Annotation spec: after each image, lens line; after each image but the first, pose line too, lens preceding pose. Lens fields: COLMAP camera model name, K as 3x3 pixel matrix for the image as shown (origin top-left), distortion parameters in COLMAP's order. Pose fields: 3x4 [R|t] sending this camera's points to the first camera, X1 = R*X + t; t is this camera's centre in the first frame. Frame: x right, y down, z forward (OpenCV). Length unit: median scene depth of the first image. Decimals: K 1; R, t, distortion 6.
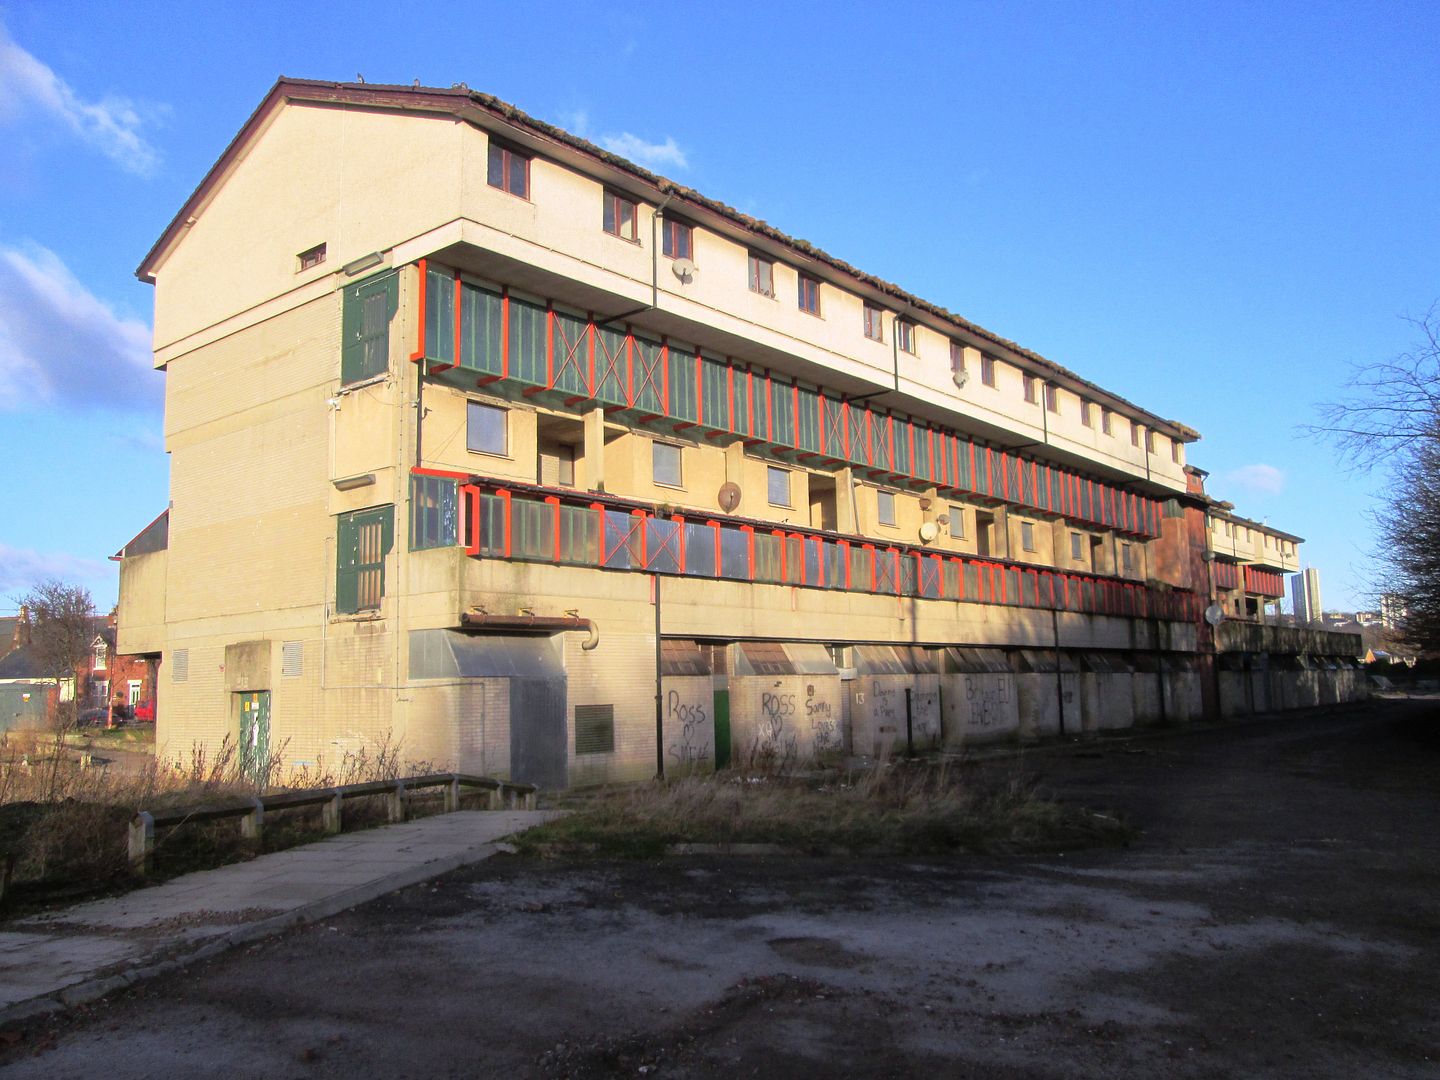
lens RADIAL K [[1203.1, 0, 722.5], [0, 1203.1, 536.5], [0, 0, 1]] dist [-0.030065, 0.015063]
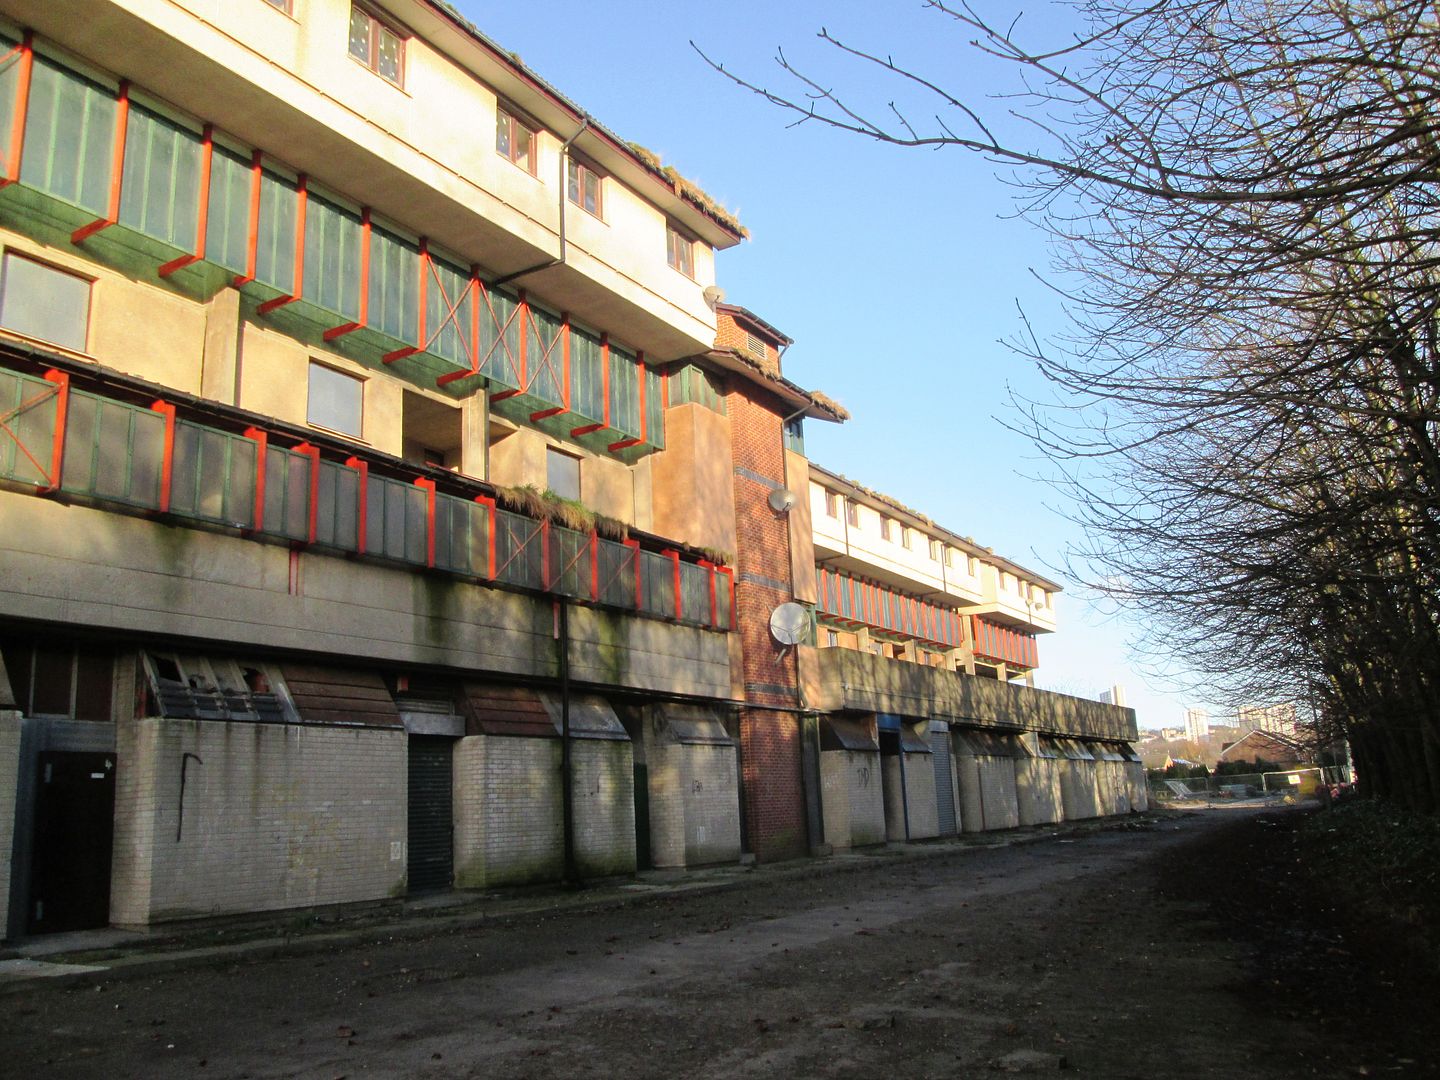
lens RADIAL K [[1203.1, 0, 718.7], [0, 1203.1, 542.1], [0, 0, 1]] dist [-0.030065, 0.015063]
pose [[0.990683, 0.003600, 0.136143, 0.260129], [0.010273, 0.994828, -0.101056, 0.065190], [-0.135802, 0.101513, 0.985522, 0.445143]]
